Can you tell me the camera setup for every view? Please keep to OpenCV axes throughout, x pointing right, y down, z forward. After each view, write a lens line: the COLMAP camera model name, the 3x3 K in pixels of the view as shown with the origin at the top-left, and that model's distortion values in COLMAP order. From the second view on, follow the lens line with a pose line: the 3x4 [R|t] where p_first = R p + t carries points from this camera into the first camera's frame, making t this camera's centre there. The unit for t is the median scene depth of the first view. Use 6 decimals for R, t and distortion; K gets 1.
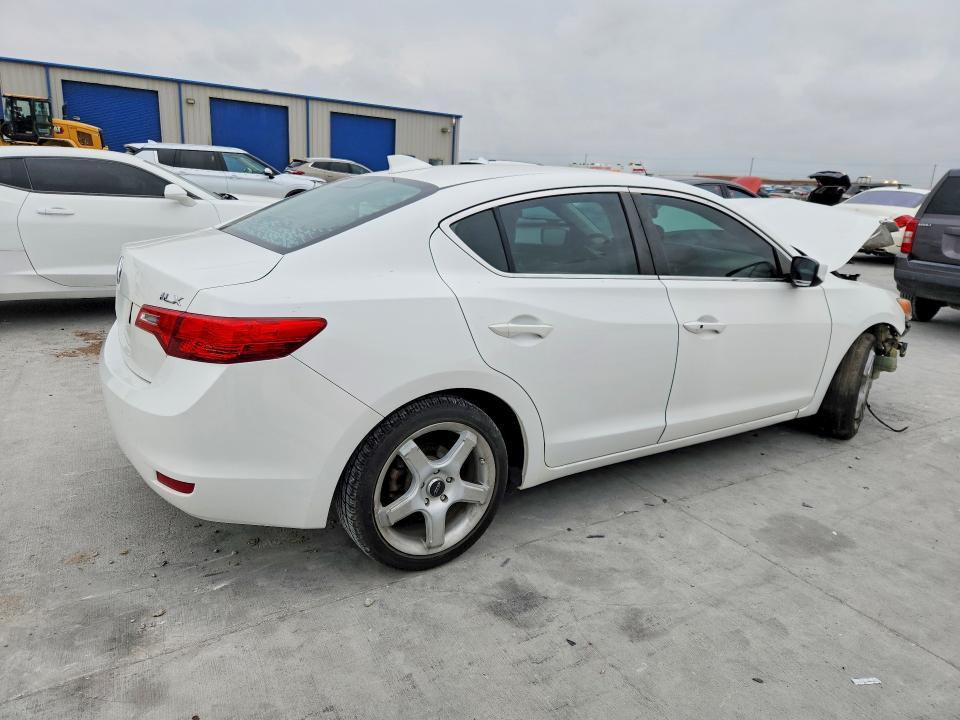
lens RADIAL K [[647.0, 0, 480.8], [0, 647.0, 349.6], [0, 0, 1]] dist [0.032895, -0.020811]
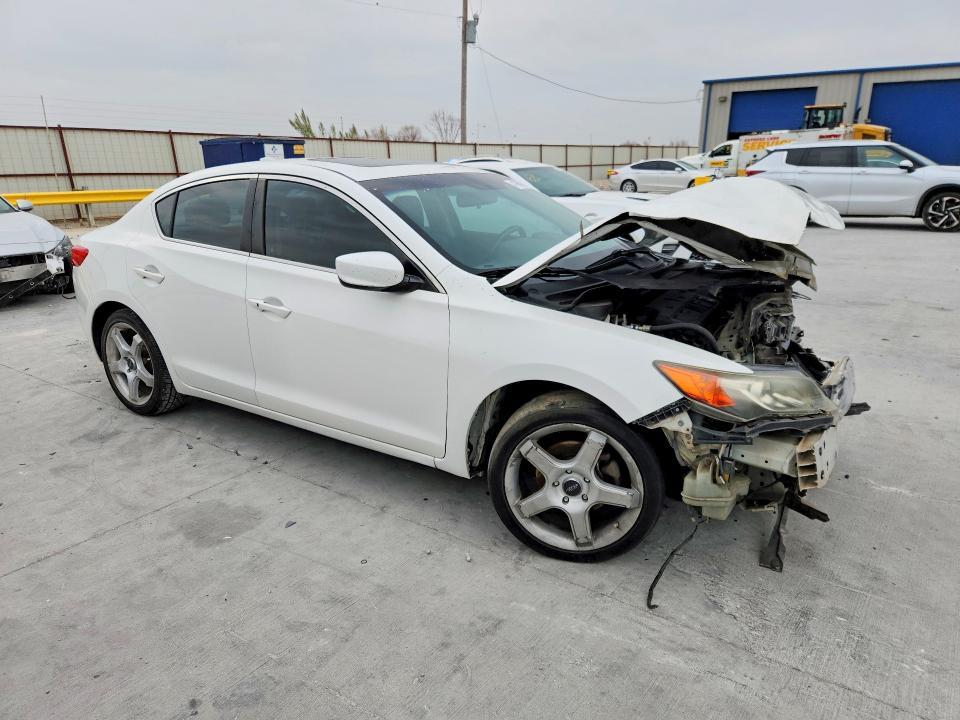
lens RADIAL K [[647.0, 0, 474.2], [0, 647.0, 359.0], [0, 0, 1]] dist [0.032895, -0.020811]
pose [[0.403249, 0.210276, -0.890603, 1.469861], [-0.202511, 0.969616, 0.137239, -0.168663], [0.892401, 0.125015, 0.433580, 0.884454]]
